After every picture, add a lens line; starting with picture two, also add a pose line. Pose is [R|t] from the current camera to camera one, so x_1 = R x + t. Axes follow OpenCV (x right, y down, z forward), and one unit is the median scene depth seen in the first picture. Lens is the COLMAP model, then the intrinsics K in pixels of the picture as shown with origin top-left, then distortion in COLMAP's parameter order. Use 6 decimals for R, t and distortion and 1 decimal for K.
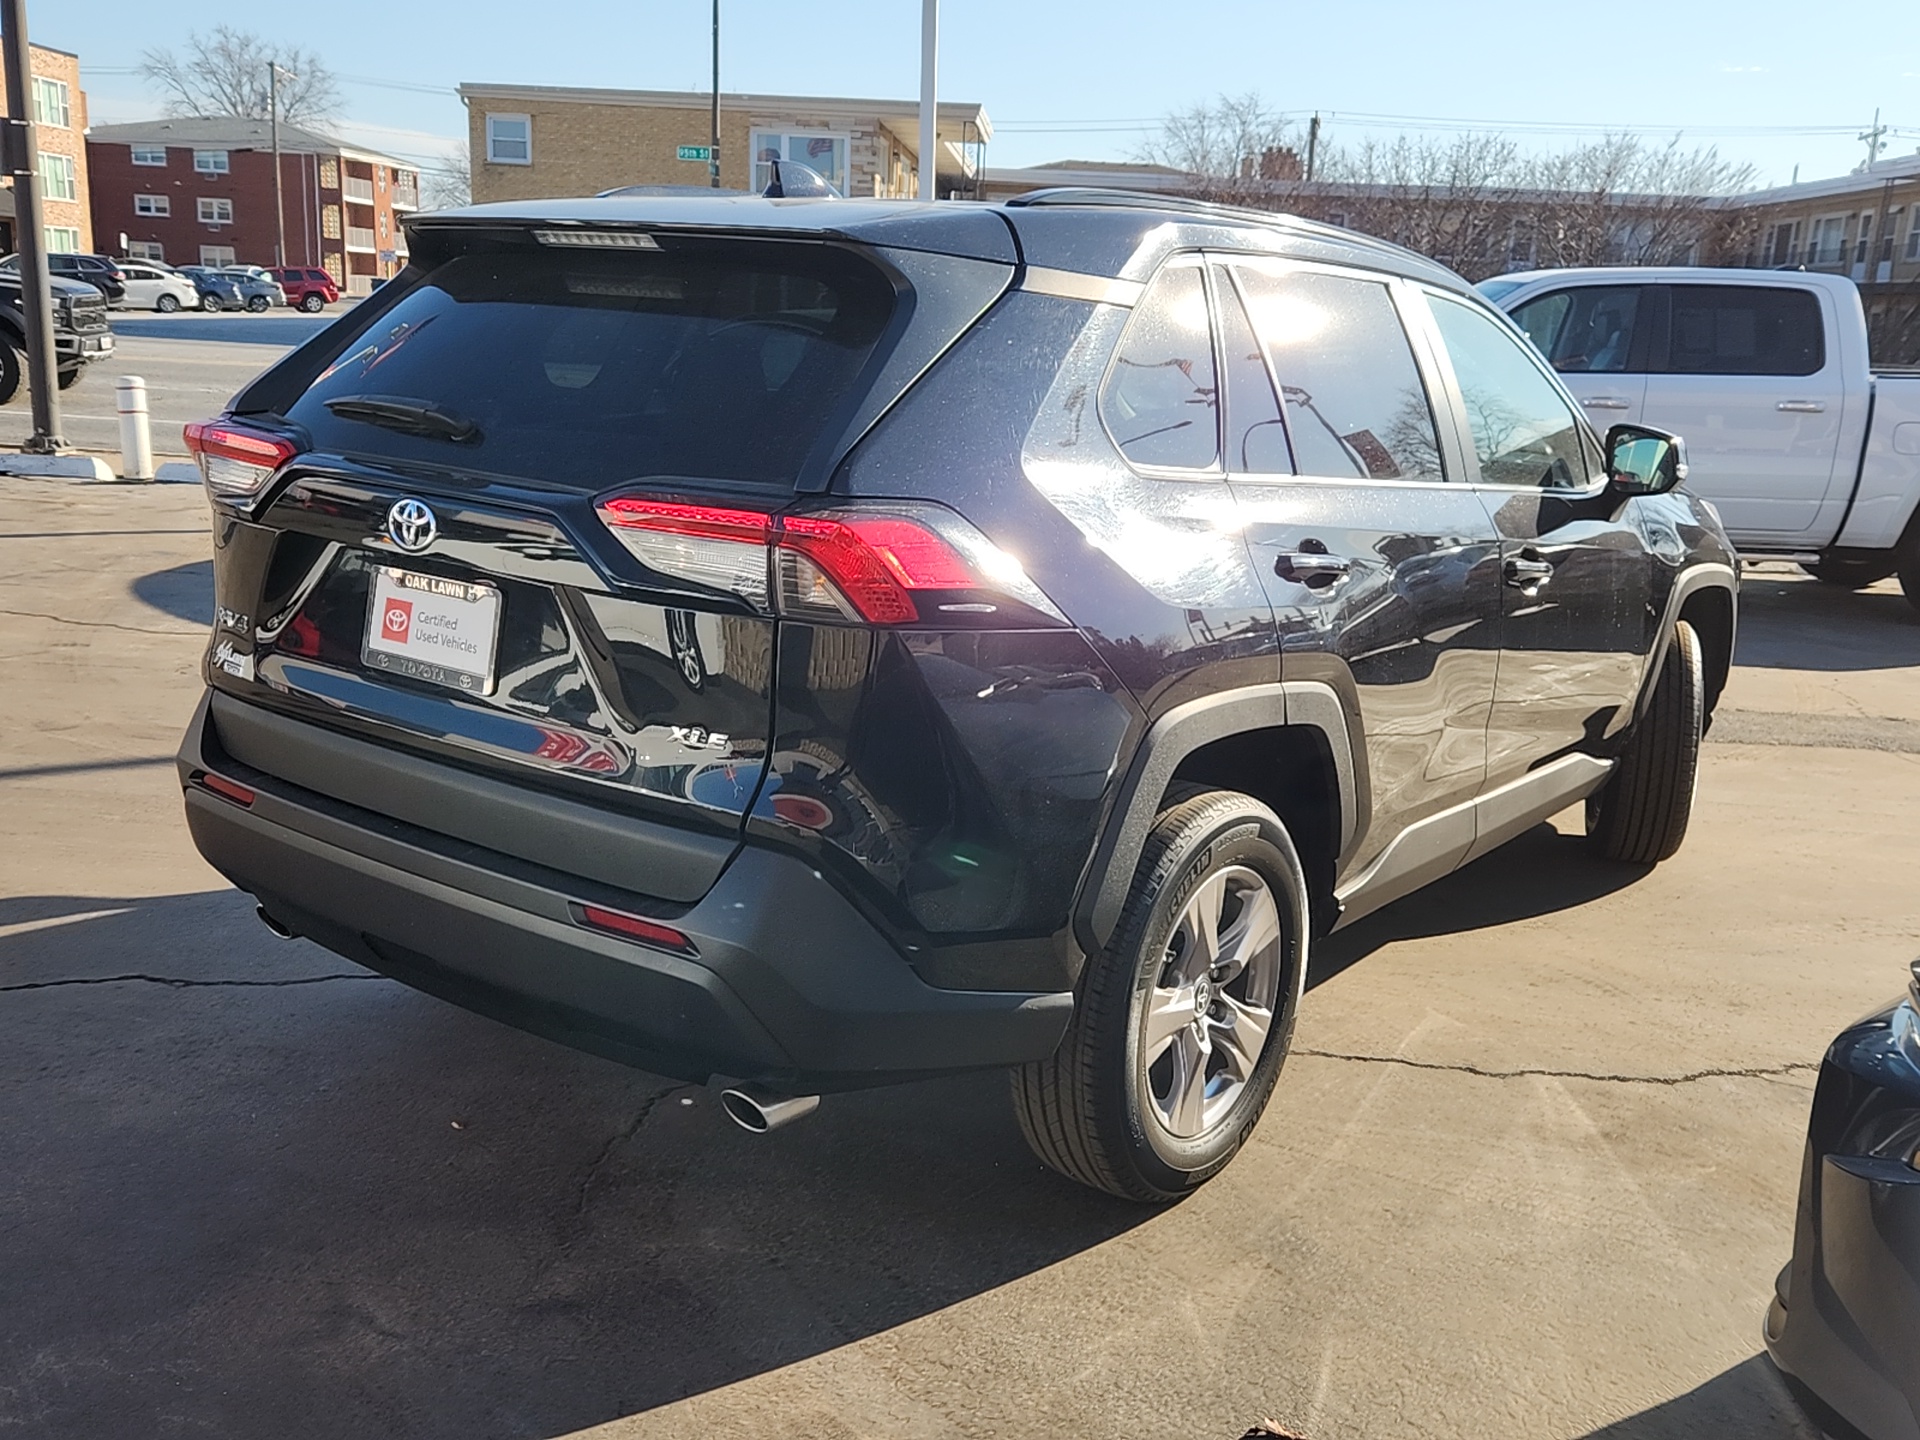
lens RADIAL K [[1792.1, 0, 960.0], [0, 1792.1, 720.0], [0, 0, 1]] dist [0.049629, -0.012466]
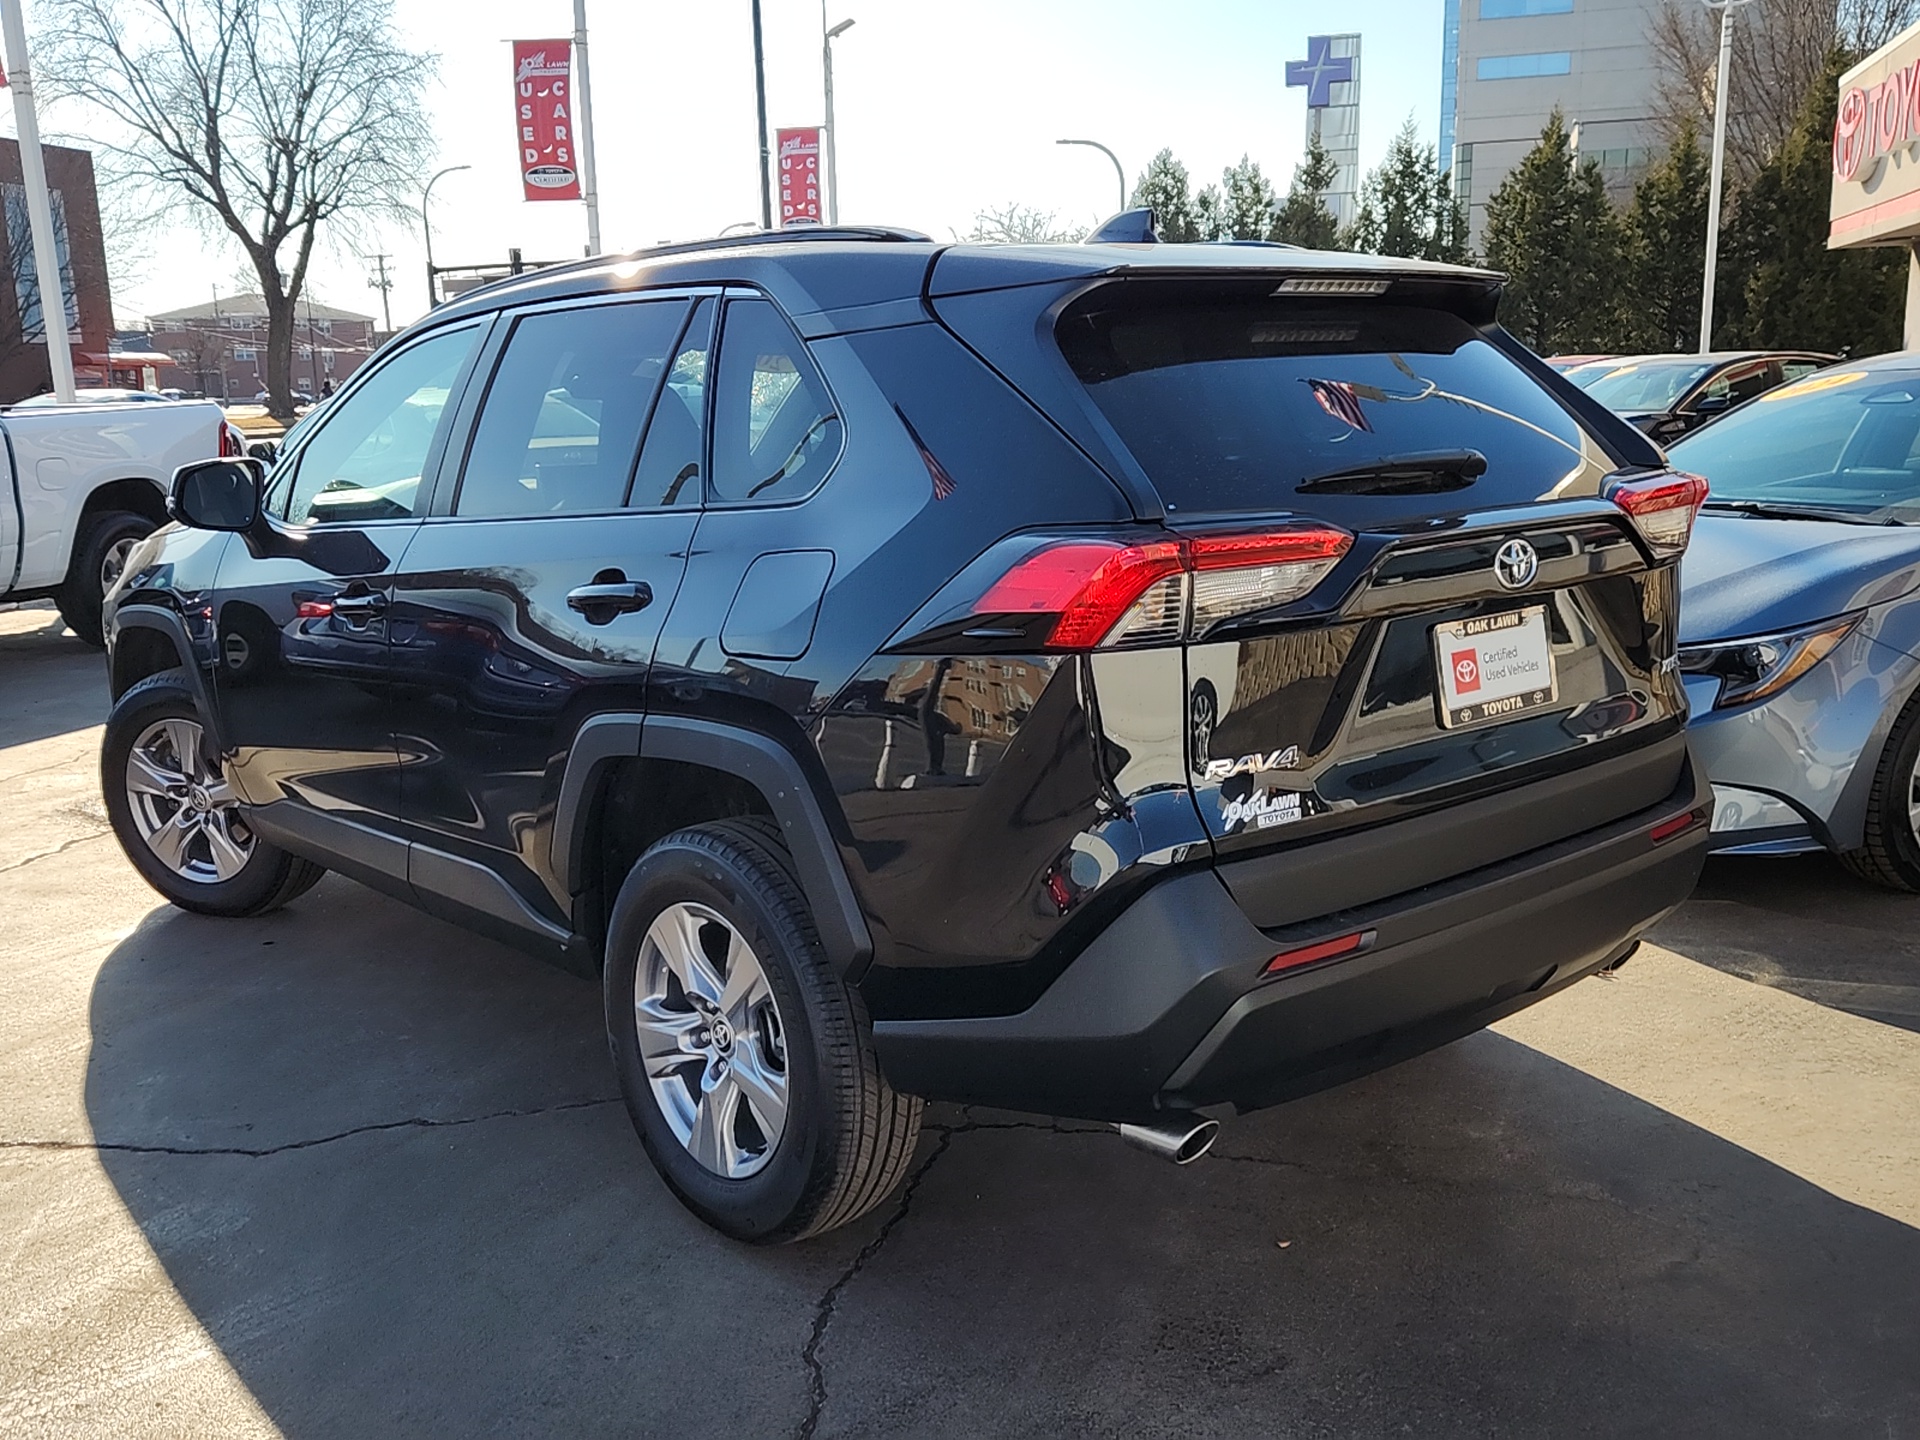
lens RADIAL K [[1792.1, 0, 960.0], [0, 1792.1, 720.0], [0, 0, 1]] dist [0.049629, -0.012466]
pose [[0.200184, -0.239997, 0.949909, -1.330434], [0.251654, 0.949602, 0.186886, -0.288244], [-0.946888, 0.201637, 0.250491, 1.031713]]
